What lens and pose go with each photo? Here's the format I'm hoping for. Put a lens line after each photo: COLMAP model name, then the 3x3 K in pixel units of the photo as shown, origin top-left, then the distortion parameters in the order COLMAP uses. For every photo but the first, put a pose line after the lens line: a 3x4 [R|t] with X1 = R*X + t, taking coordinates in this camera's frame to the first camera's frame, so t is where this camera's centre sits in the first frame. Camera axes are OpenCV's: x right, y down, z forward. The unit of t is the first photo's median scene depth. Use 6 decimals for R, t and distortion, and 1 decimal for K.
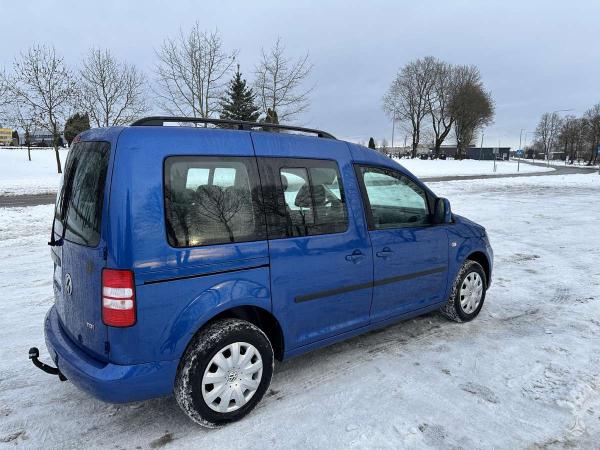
lens RADIAL K [[443.9, 0, 305.8], [0, 443.9, 222.6], [0, 0, 1]] dist [0.050571, -0.054934]
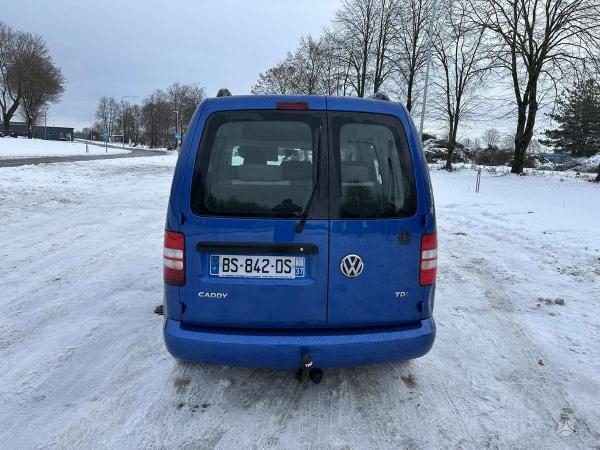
lens RADIAL K [[443.9, 0, 305.8], [0, 443.9, 222.6], [0, 0, 1]] dist [0.050571, -0.054934]
pose [[0.540450, -0.120760, 0.832665, -0.120580], [0.087845, 0.992336, 0.086900, -0.003812], [-0.836778, 0.026181, 0.546916, 0.051259]]
